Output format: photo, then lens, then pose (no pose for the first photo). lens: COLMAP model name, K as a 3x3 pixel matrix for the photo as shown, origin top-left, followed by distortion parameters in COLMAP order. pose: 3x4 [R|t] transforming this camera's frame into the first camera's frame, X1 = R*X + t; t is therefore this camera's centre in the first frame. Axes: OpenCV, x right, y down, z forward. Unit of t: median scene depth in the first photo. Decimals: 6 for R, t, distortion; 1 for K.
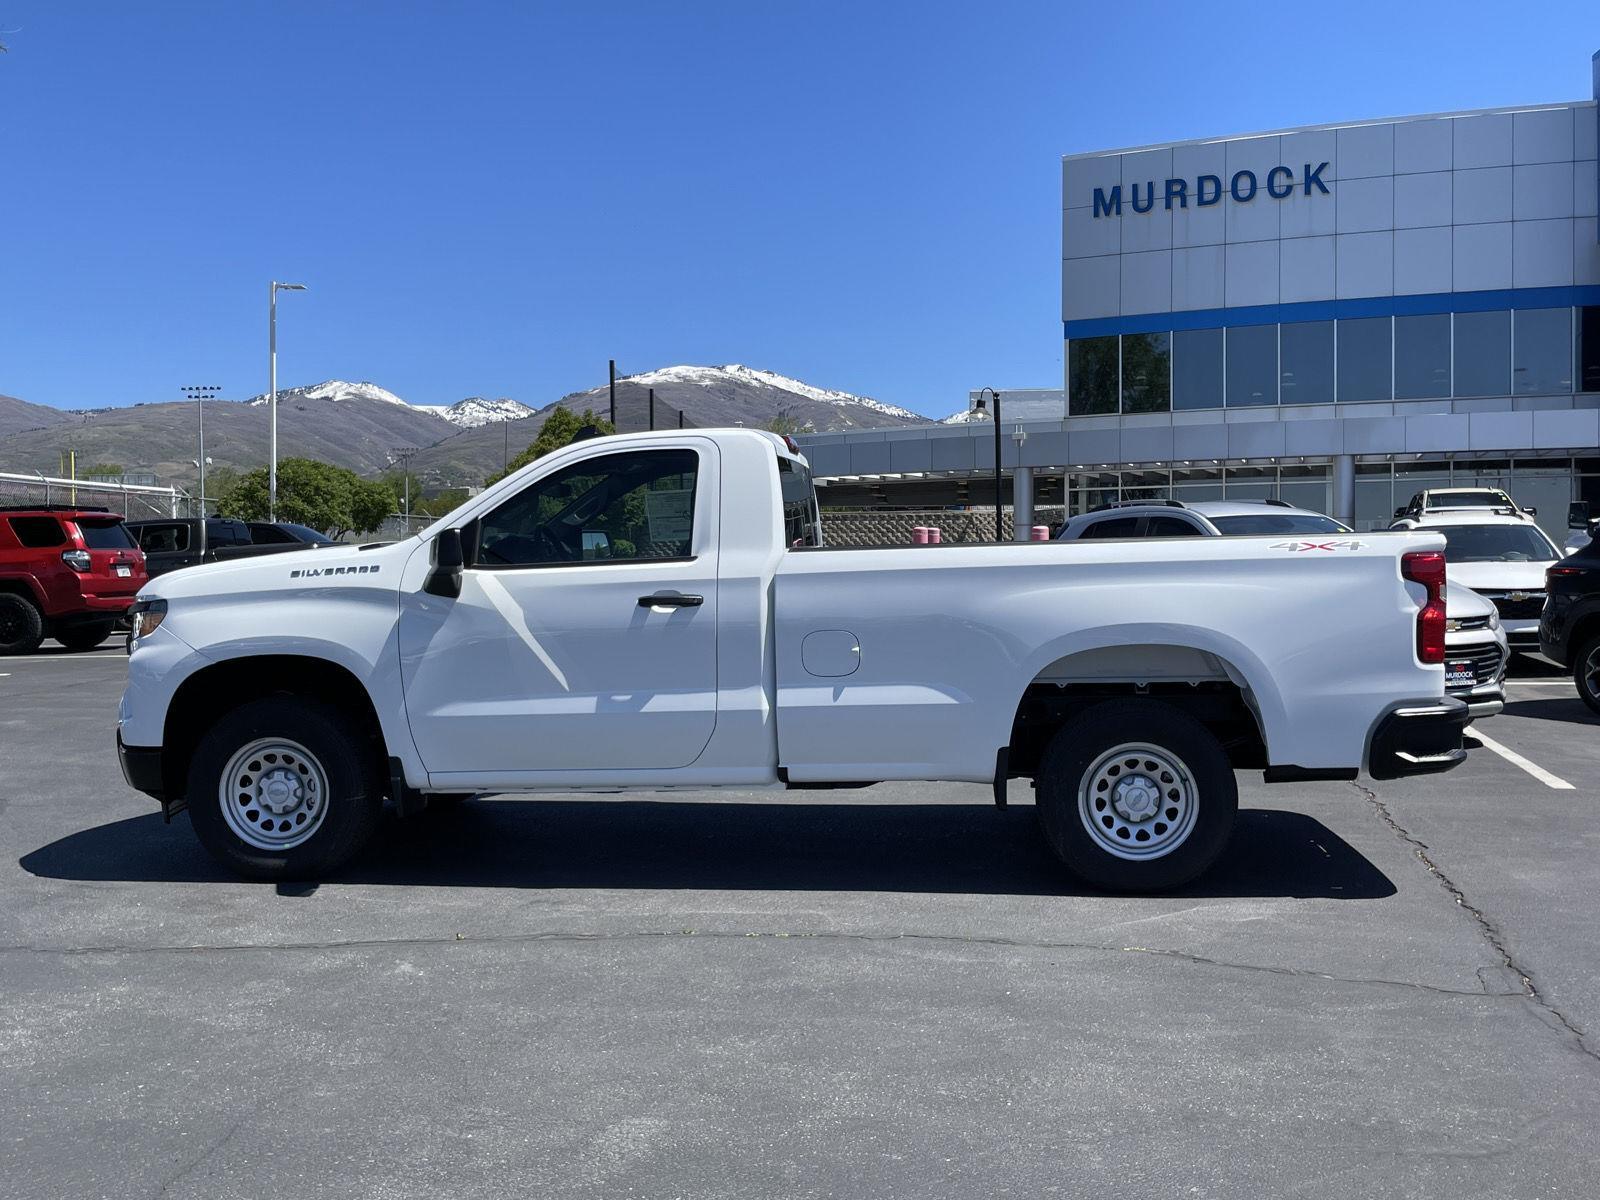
lens RADIAL K [[1524.4, 0, 816.8], [0, 1524.4, 590.9], [0, 0, 1]] dist [0.124581, -0.203848]
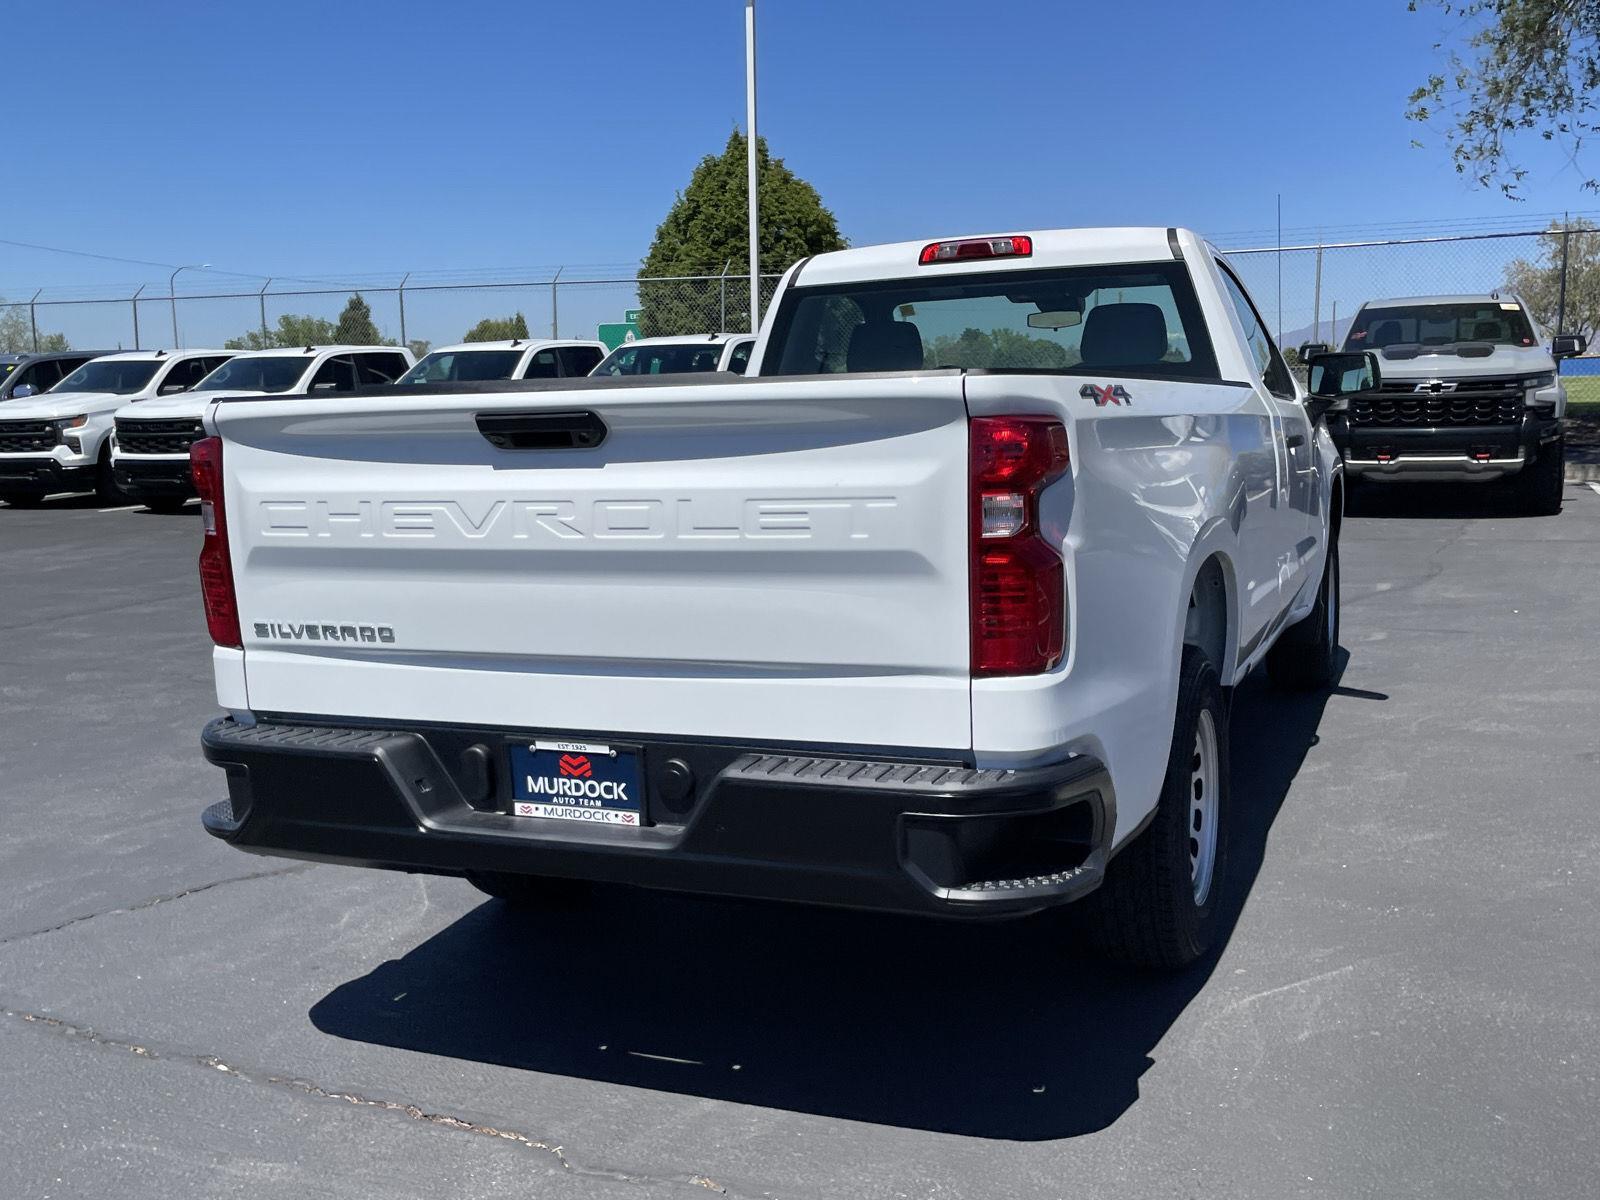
lens RADIAL K [[1529.0, 0, 820.1], [0, 1529.0, 609.8], [0, 0, 1]] dist [0.115919, -0.183566]
pose [[-0.293274, 0.152083, -0.943854, 0.851968], [0.003624, 0.987436, 0.157979, -0.050154], [0.956022, 0.042911, -0.290140, 1.357466]]
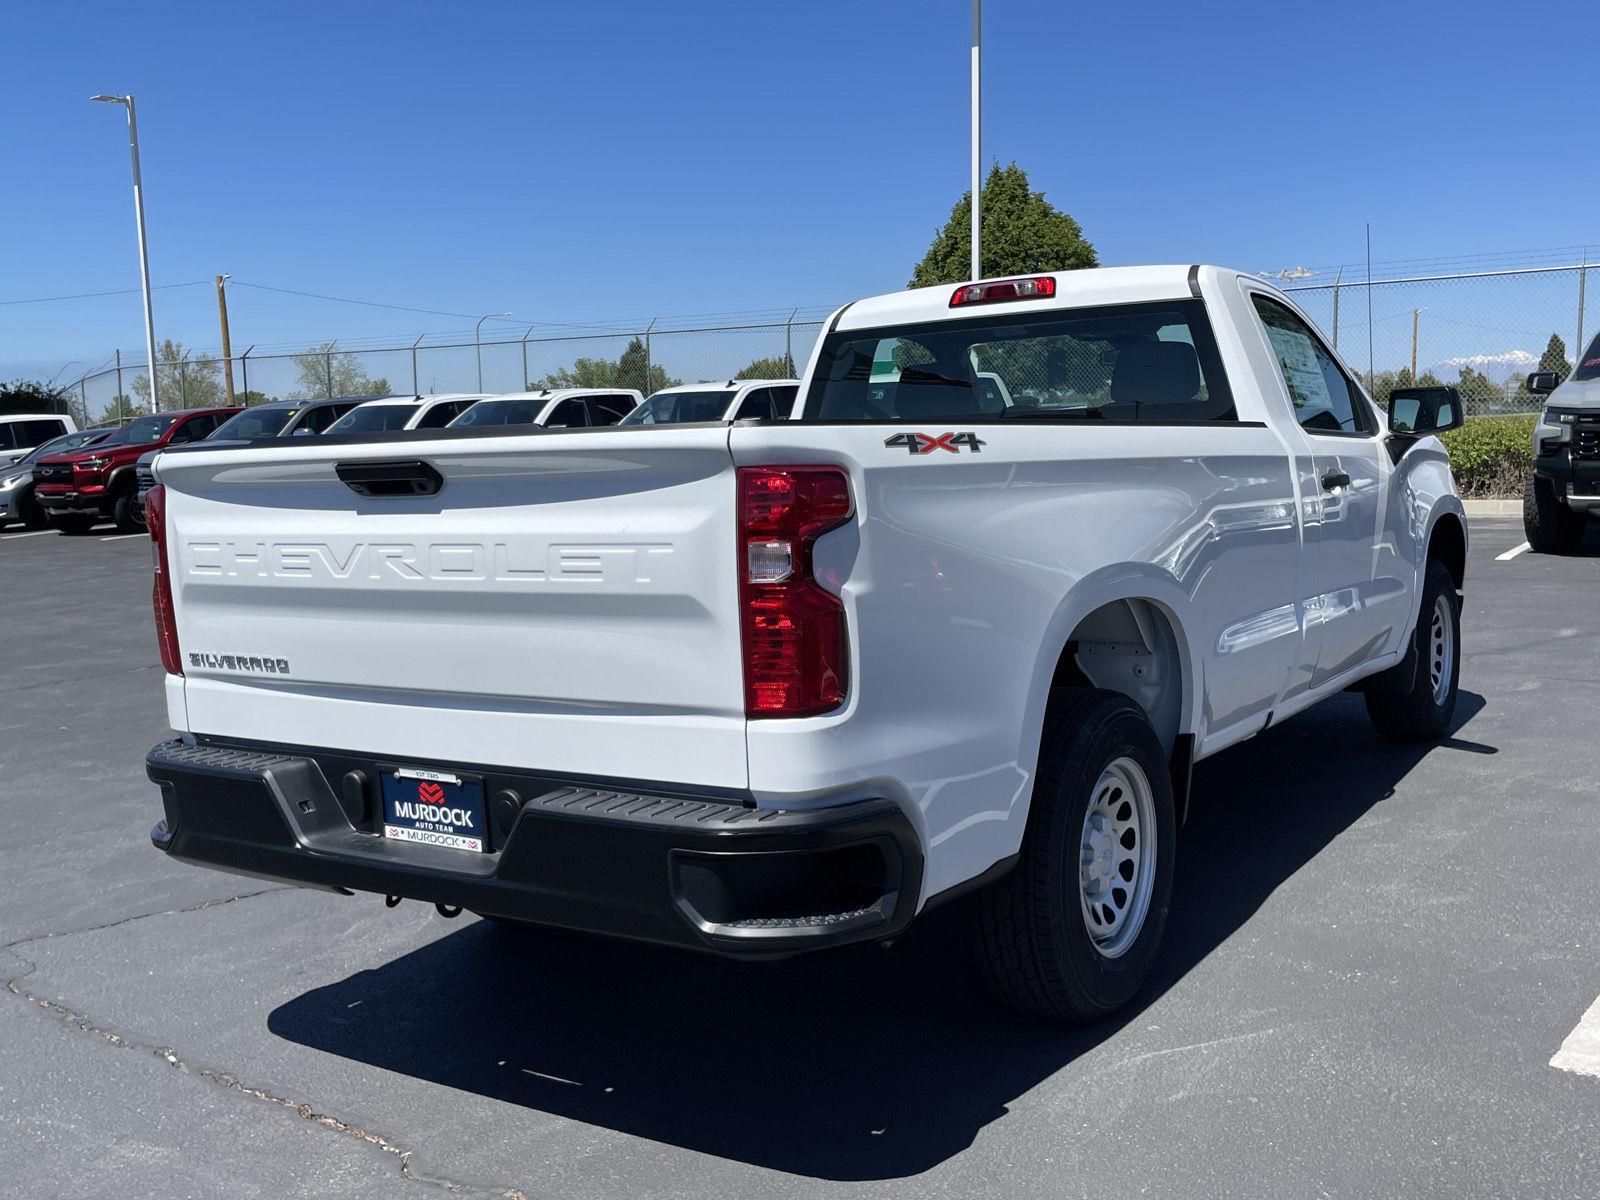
lens RADIAL K [[1529.0, 0, 820.1], [0, 1529.0, 609.8], [0, 0, 1]] dist [0.115919, -0.183566]
pose [[-0.459856, 0.126822, -0.878891, 0.811043], [0.015355, 0.990737, 0.134927, -0.053836], [0.887861, 0.048551, -0.457544, 1.494381]]
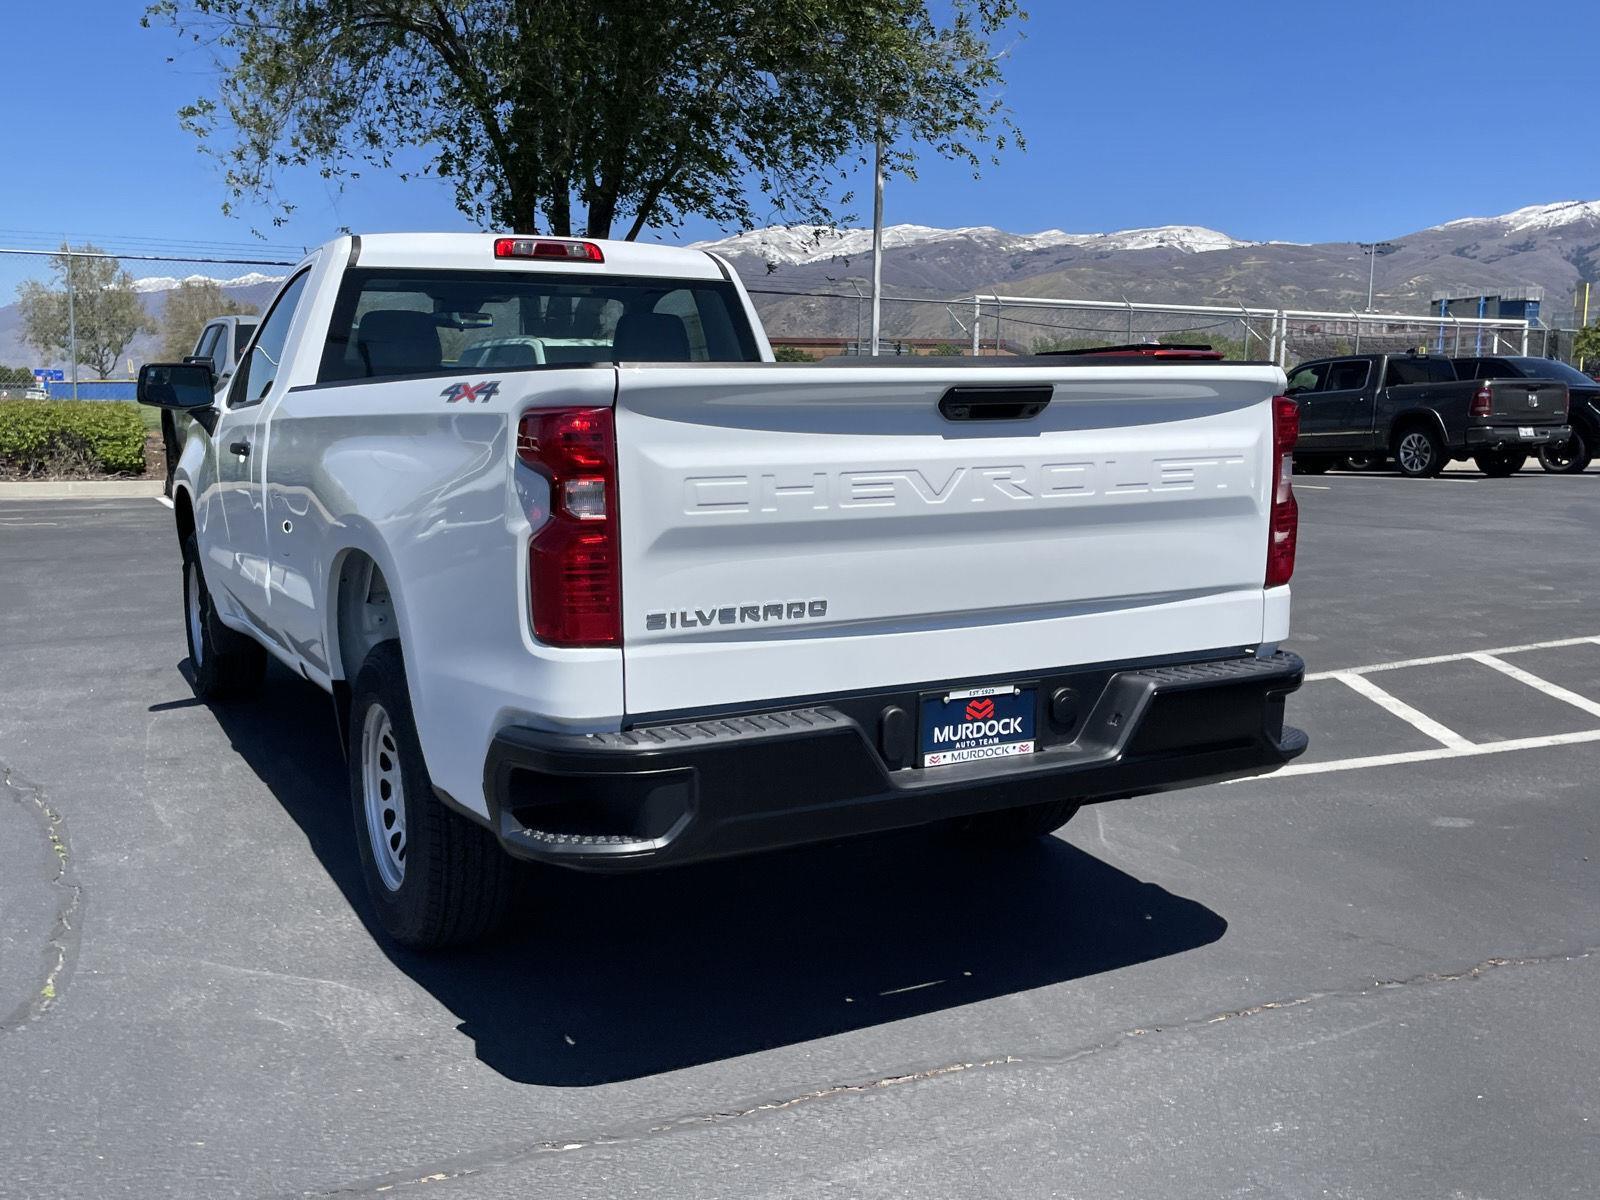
lens RADIAL K [[1524.4, 0, 816.8], [0, 1524.4, 590.9], [0, 0, 1]] dist [0.124581, -0.203848]
pose [[0.559813, 0.114895, -0.820615, 0.822527], [-0.028788, 0.992439, 0.119314, -0.027481], [0.828119, -0.043170, 0.558888, 0.803486]]
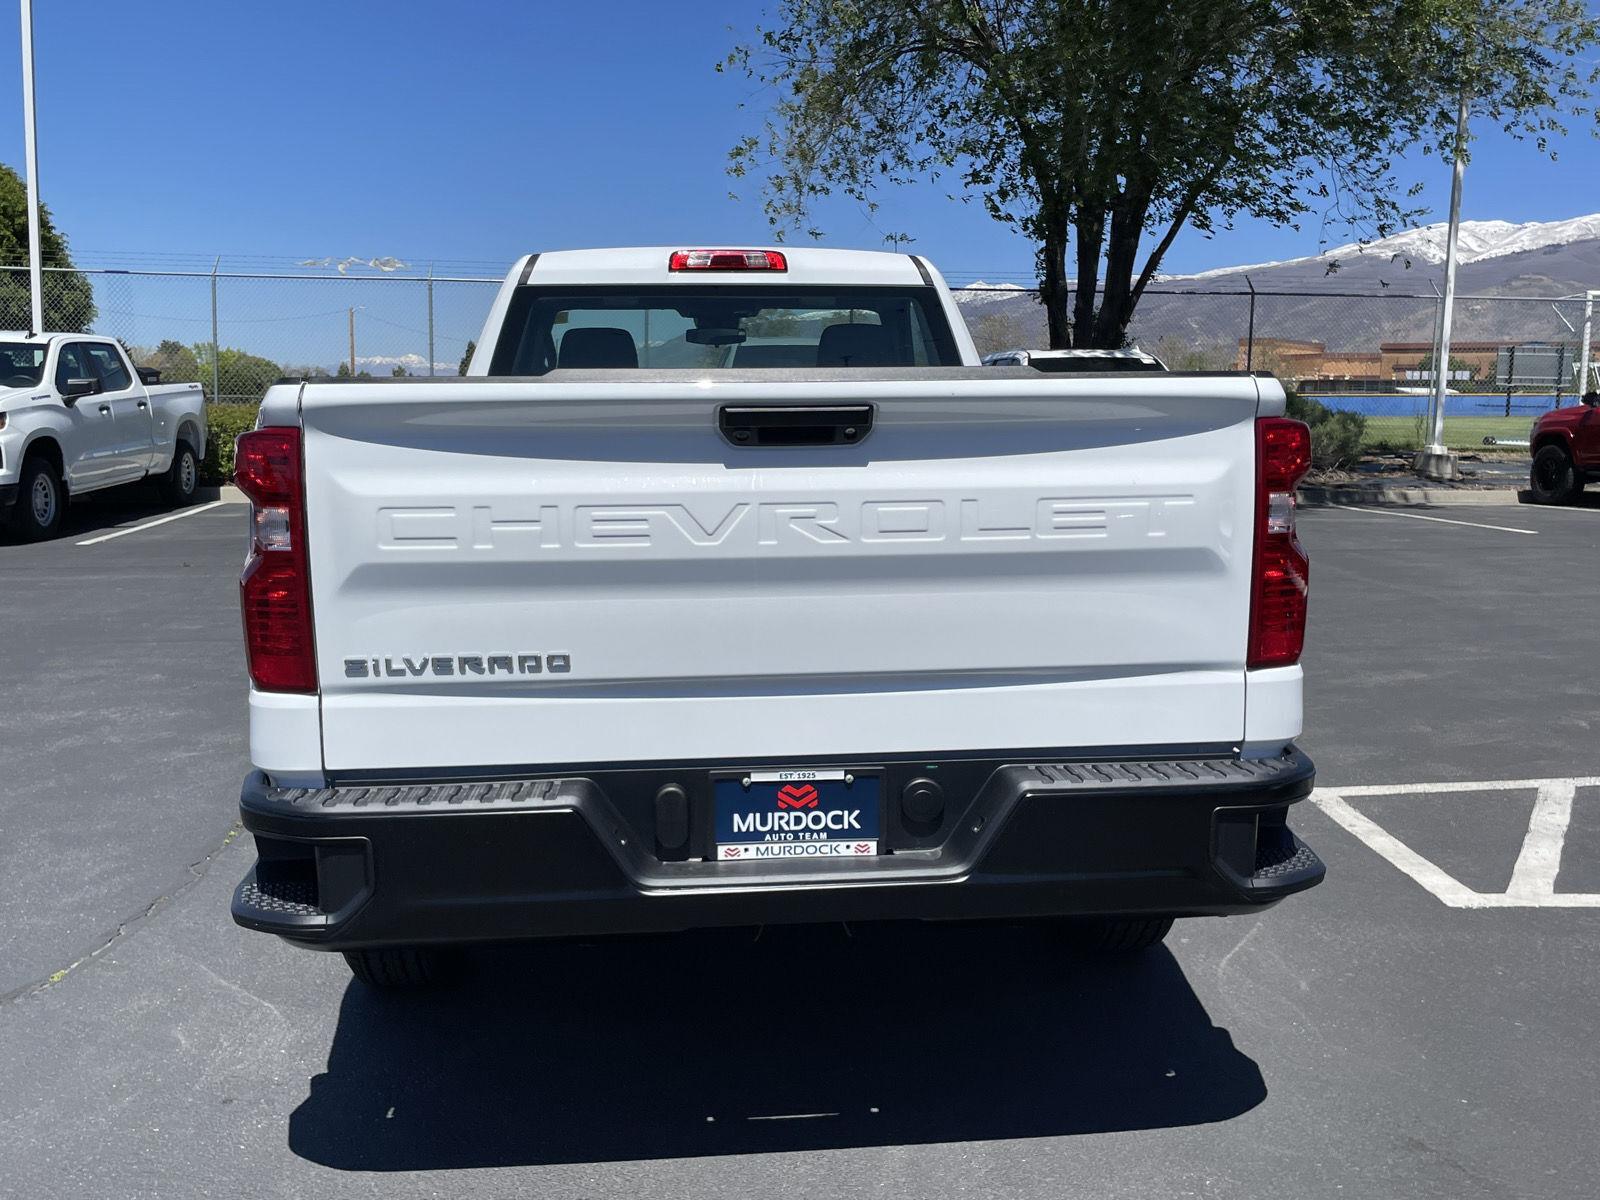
lens RADIAL K [[1524.4, 0, 816.8], [0, 1524.4, 590.9], [0, 0, 1]] dist [0.124581, -0.203848]
pose [[0.195406, 0.125992, -0.972596, 0.841663], [-0.028826, 0.992023, 0.122717, -0.036888], [0.980299, 0.004057, 0.197480, 1.063779]]
